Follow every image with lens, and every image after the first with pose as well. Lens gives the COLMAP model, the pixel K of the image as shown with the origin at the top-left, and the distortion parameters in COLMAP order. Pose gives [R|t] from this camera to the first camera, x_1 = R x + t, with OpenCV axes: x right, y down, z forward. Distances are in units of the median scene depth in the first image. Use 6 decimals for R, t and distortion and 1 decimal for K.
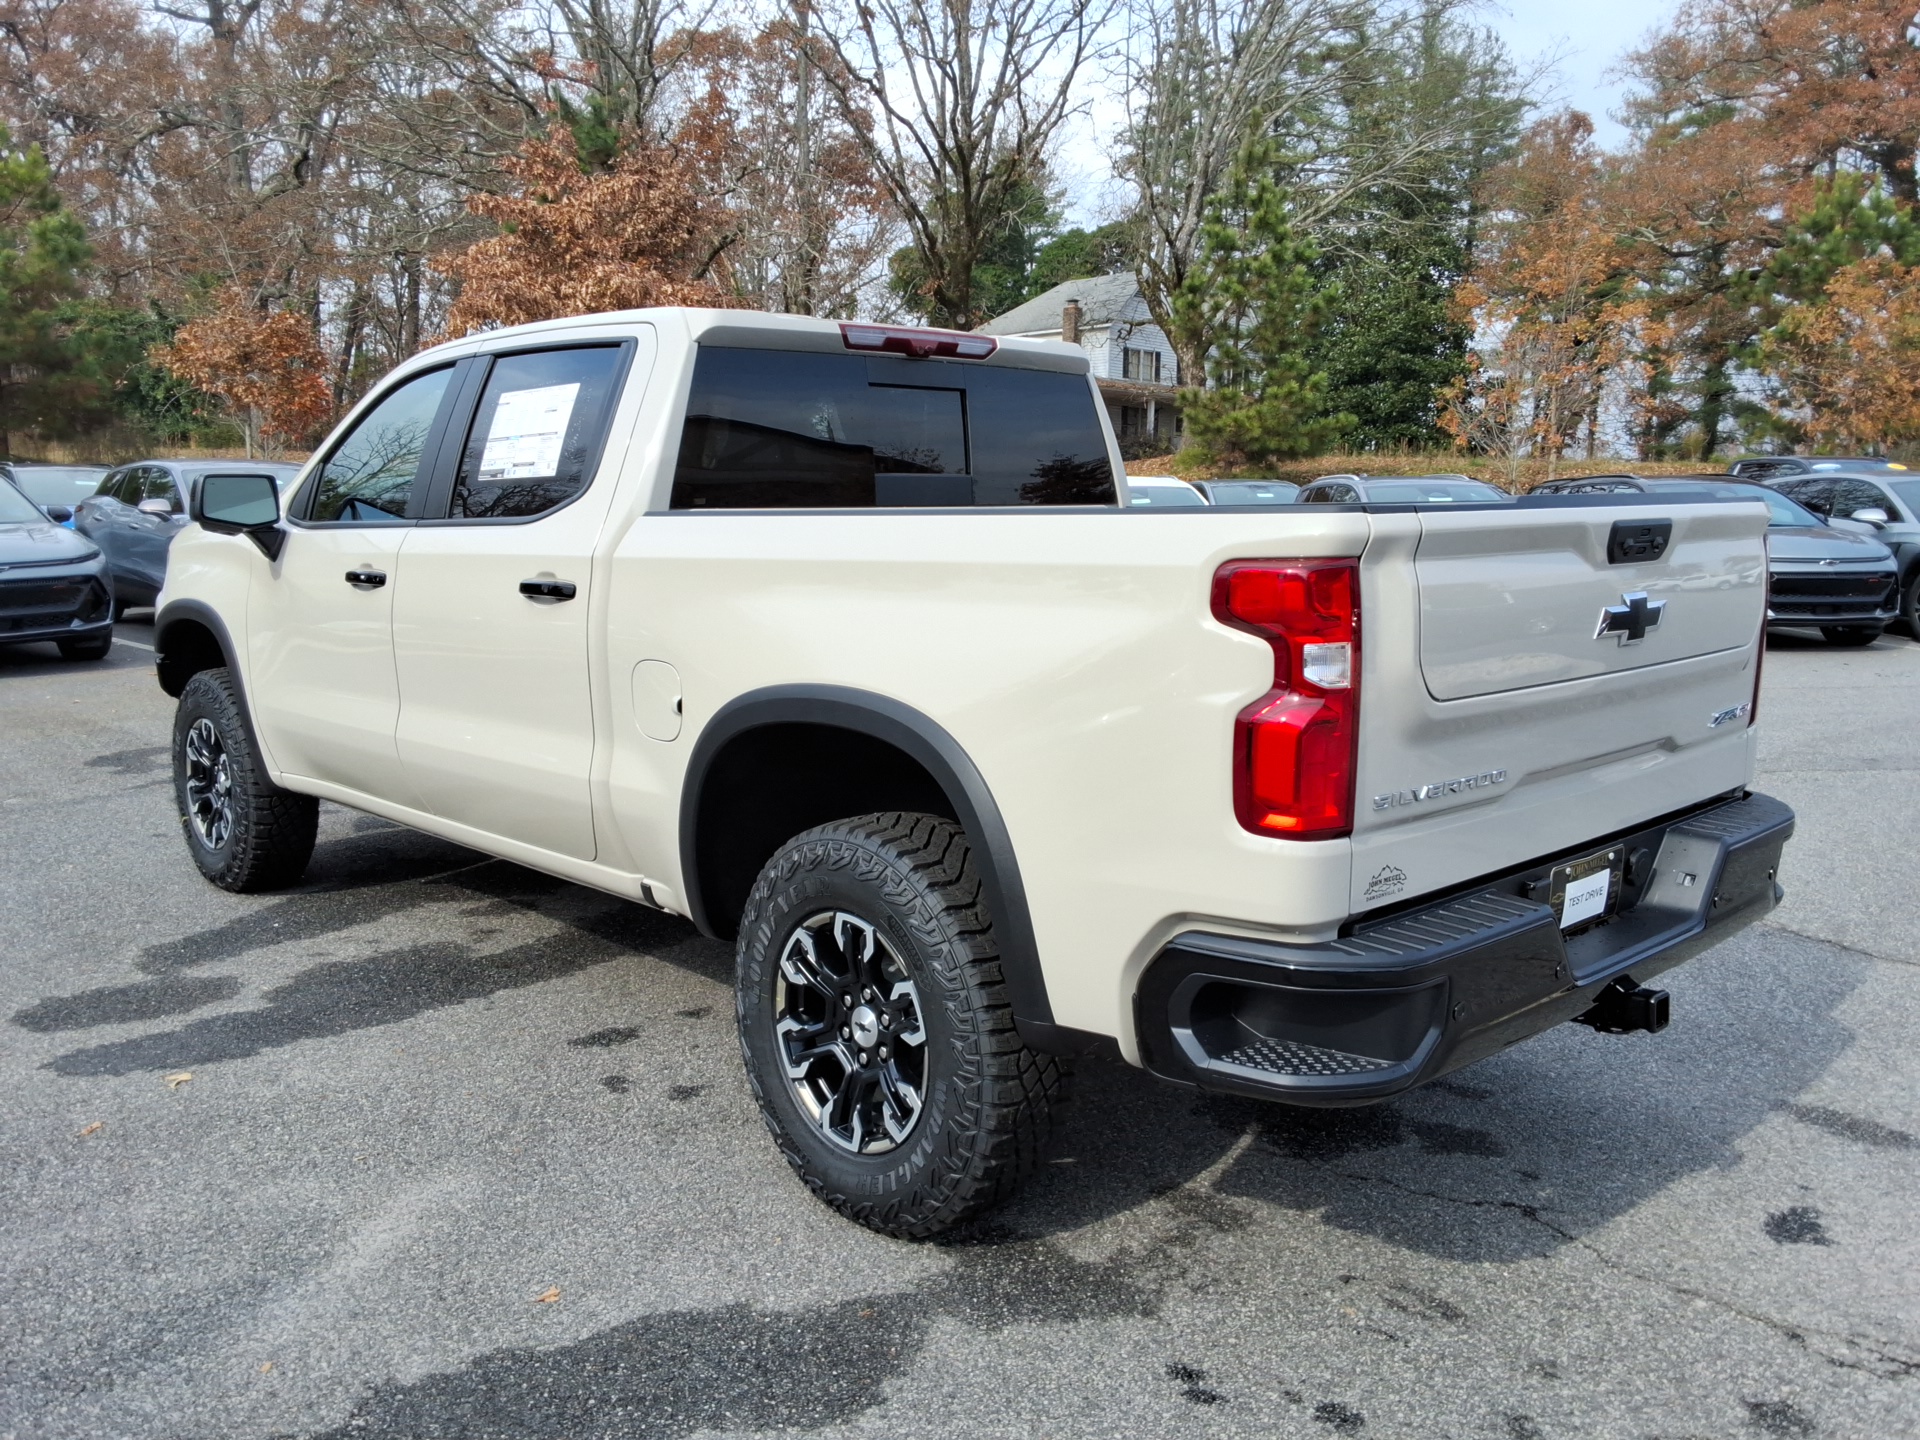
lens RADIAL K [[1529.8, 0, 978.4], [0, 1529.8, 704.4], [0, 0, 1]] dist [0.134643, -0.208577]
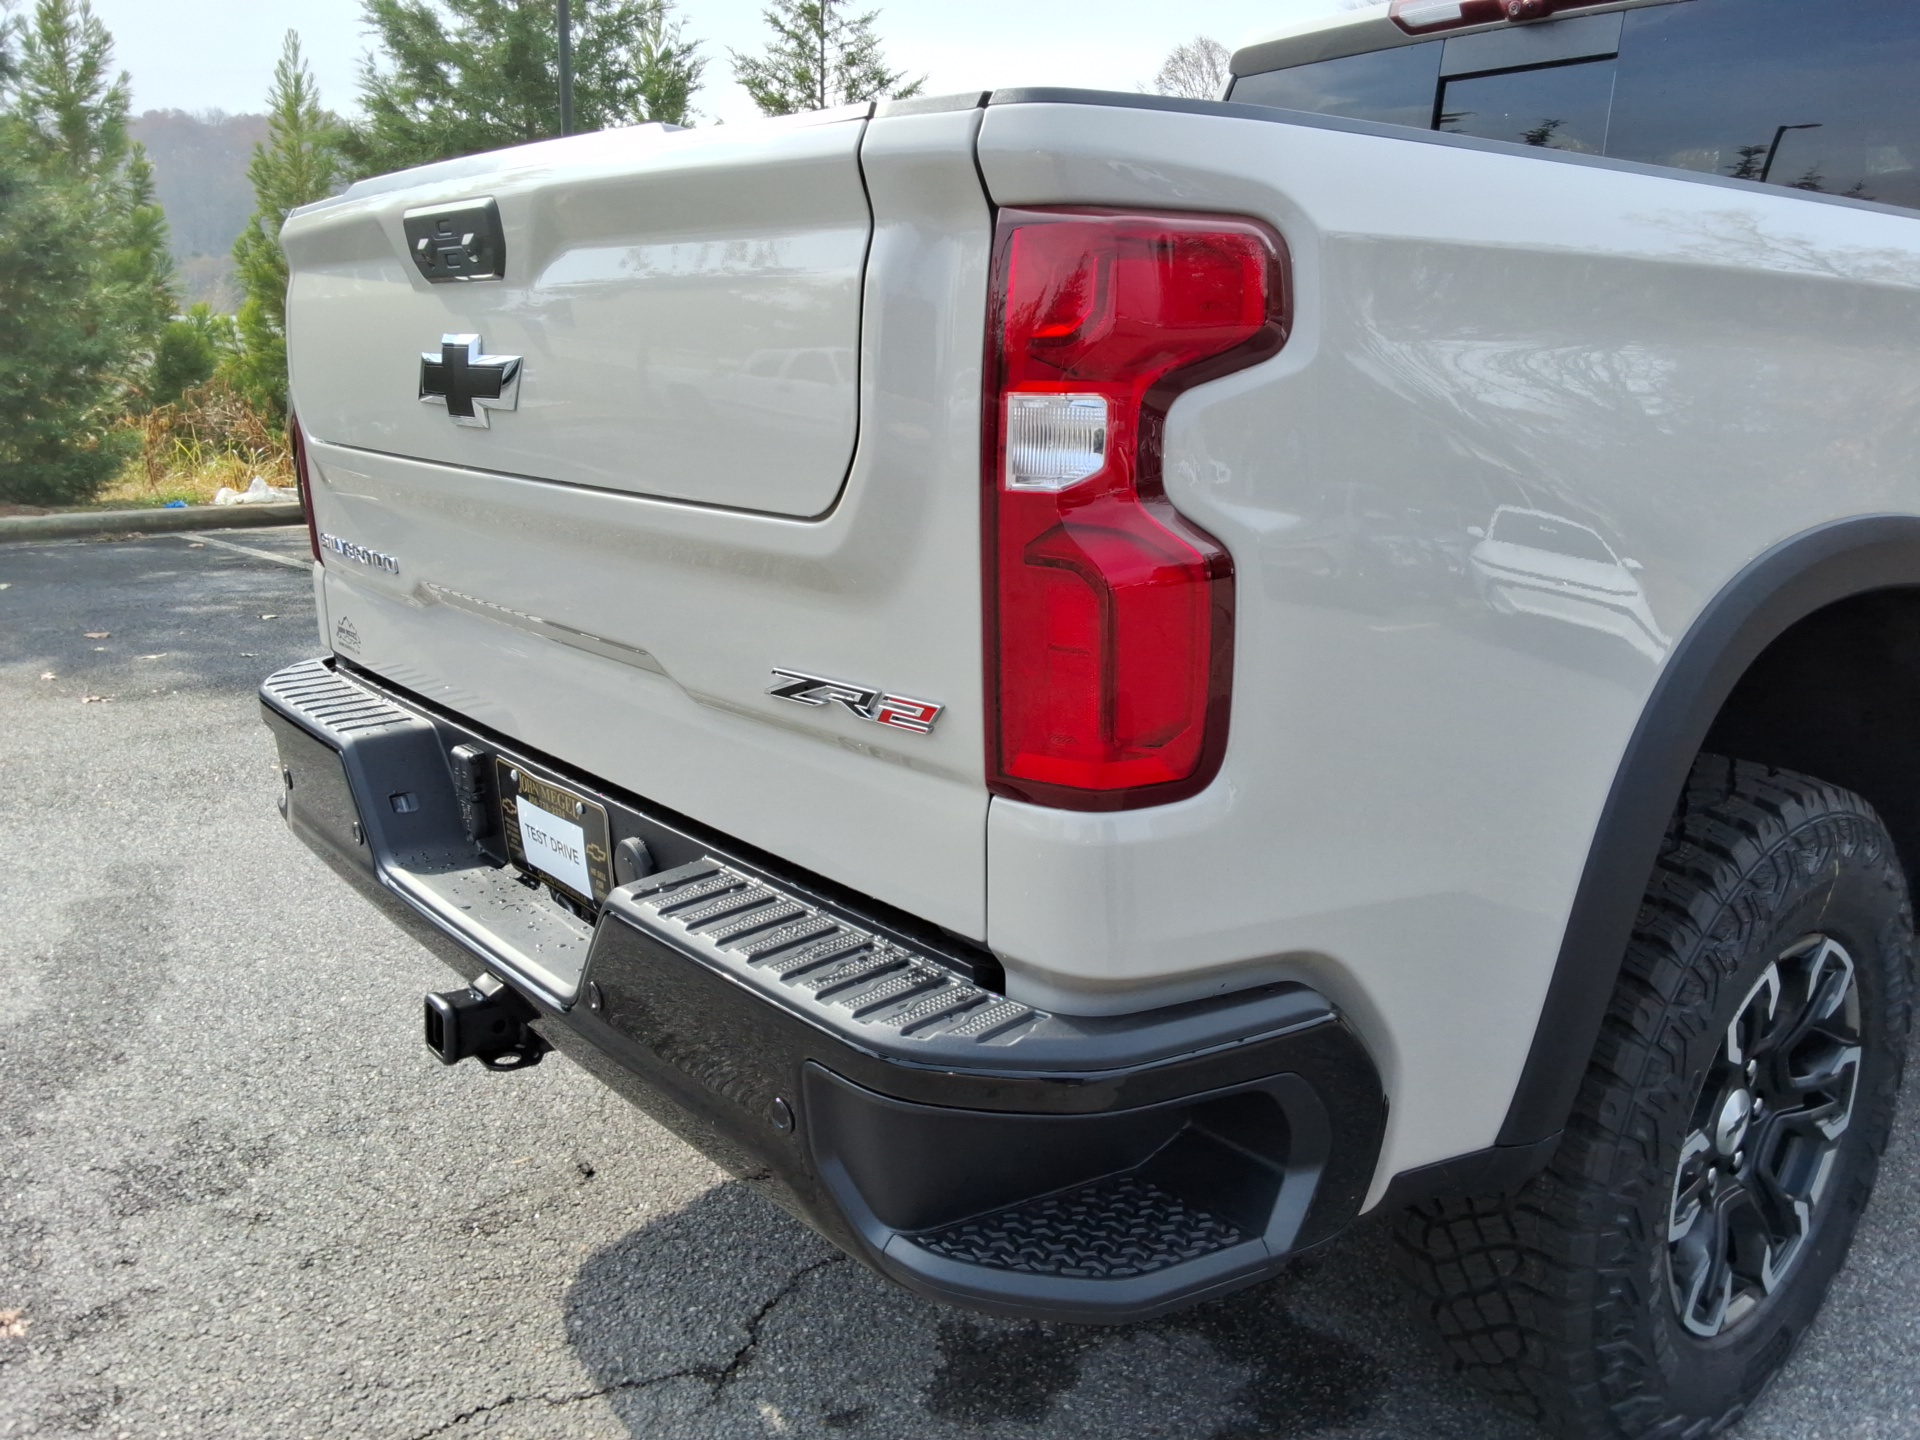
lens RADIAL K [[1546.8, 0, 989.6], [0, 1546.8, 696.8], [0, 0, 1]] dist [0.107121, -0.158044]
pose [[-0.062517, 0.226091, -0.972098, 0.881395], [-0.142693, 0.961972, 0.232913, -0.092802], [0.987791, 0.153273, -0.027878, 1.073328]]
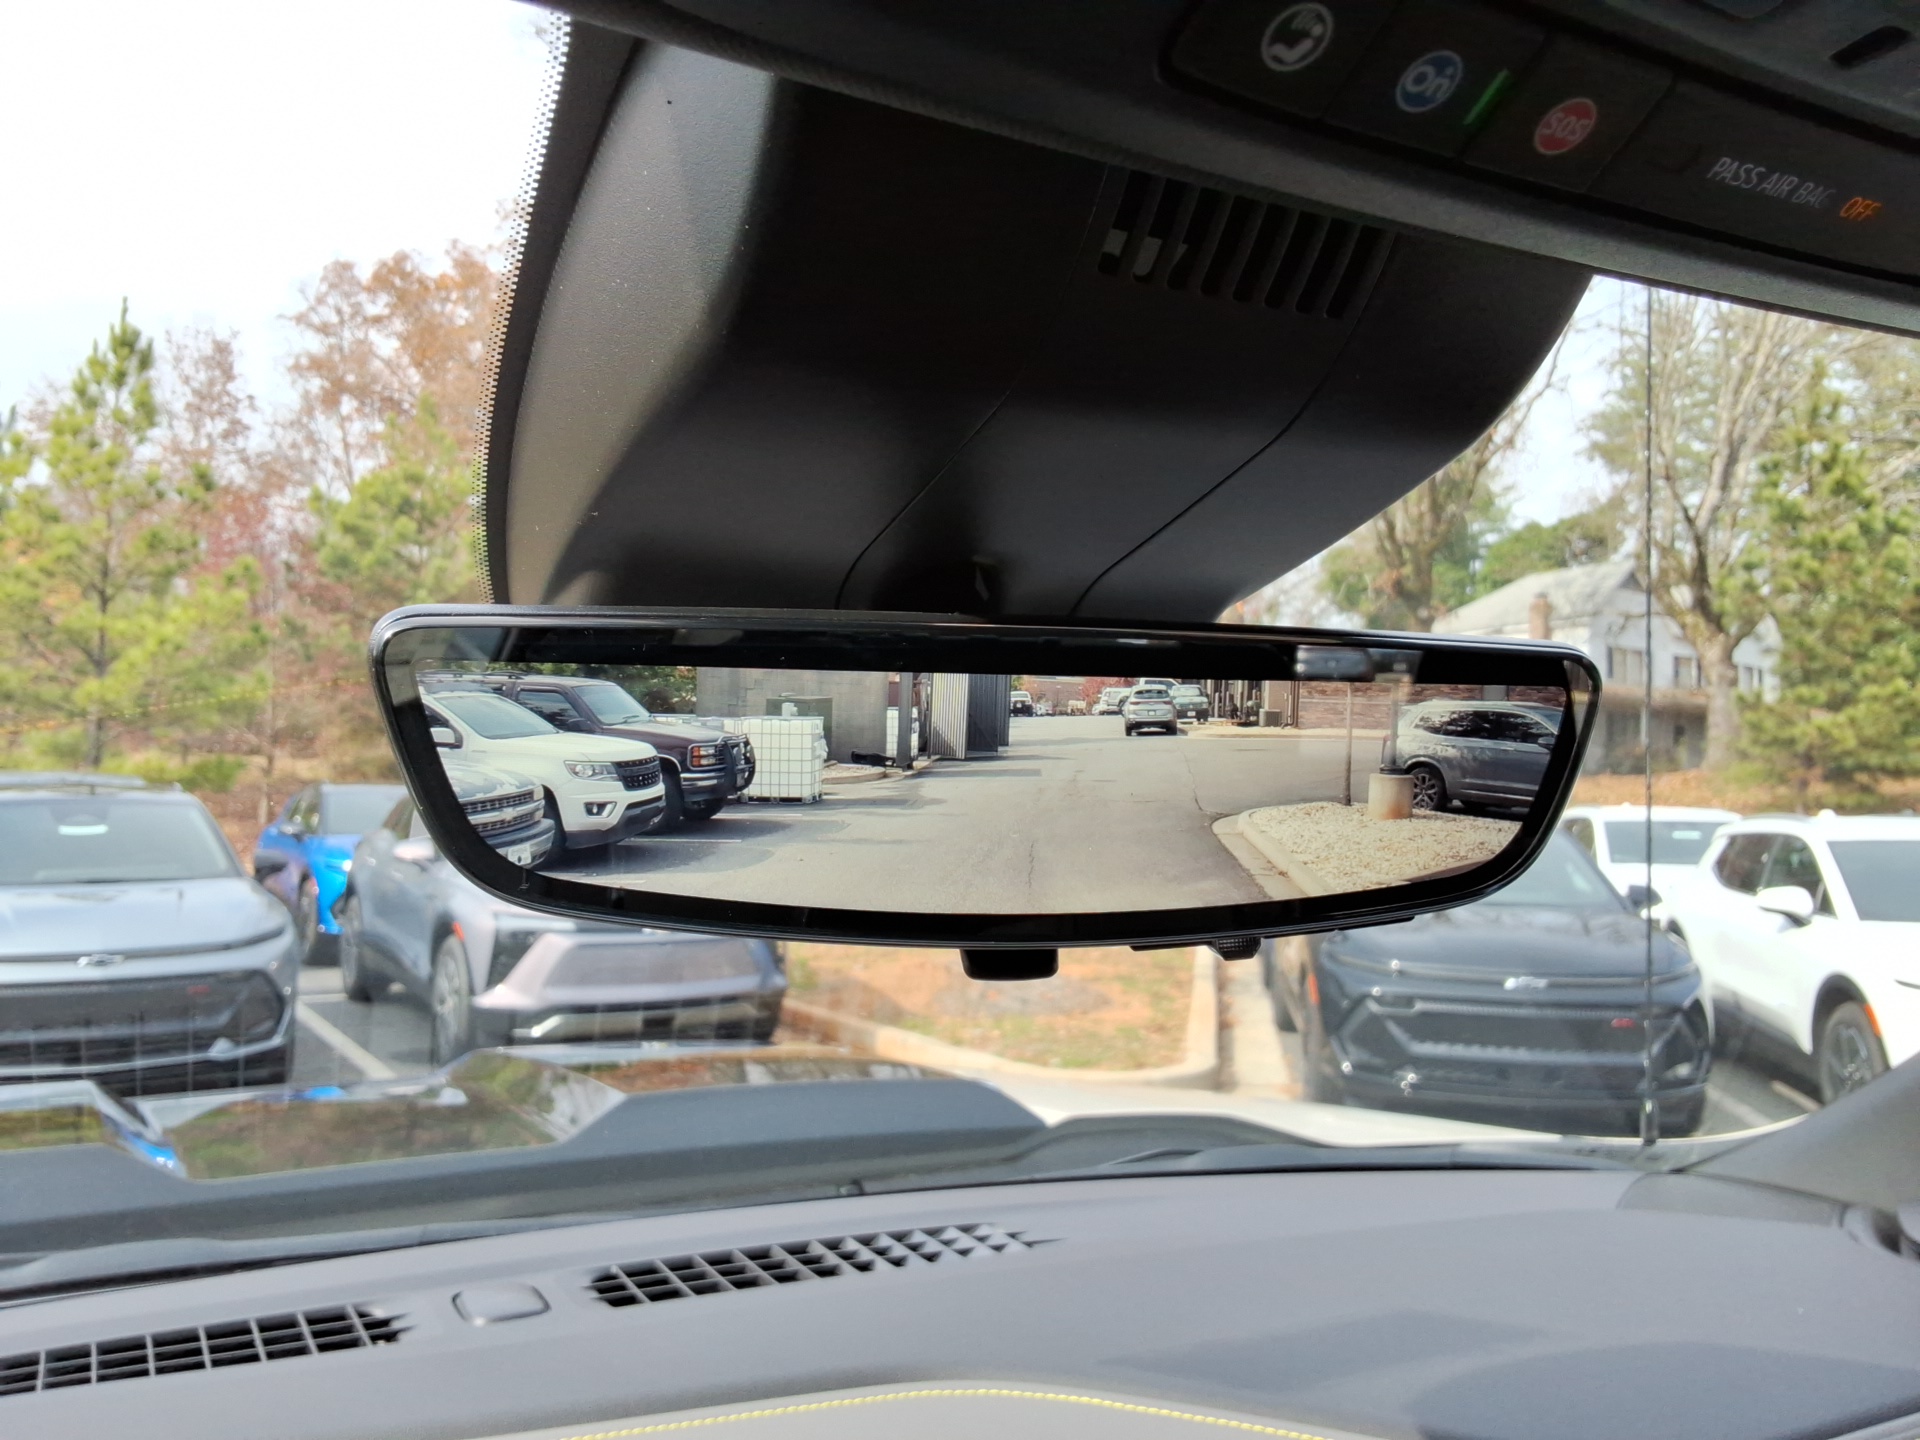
lens RADIAL K [[1571.2, 0, 969.8], [0, 1571.2, 697.2], [0, 0, 1]] dist [0.107698, -0.199030]
pose [[0.966125, -0.003977, -0.258045, -0.428930], [-0.047937, 0.979715, -0.194576, -0.289002], [0.253584, 0.200354, 0.946337, 1.610904]]
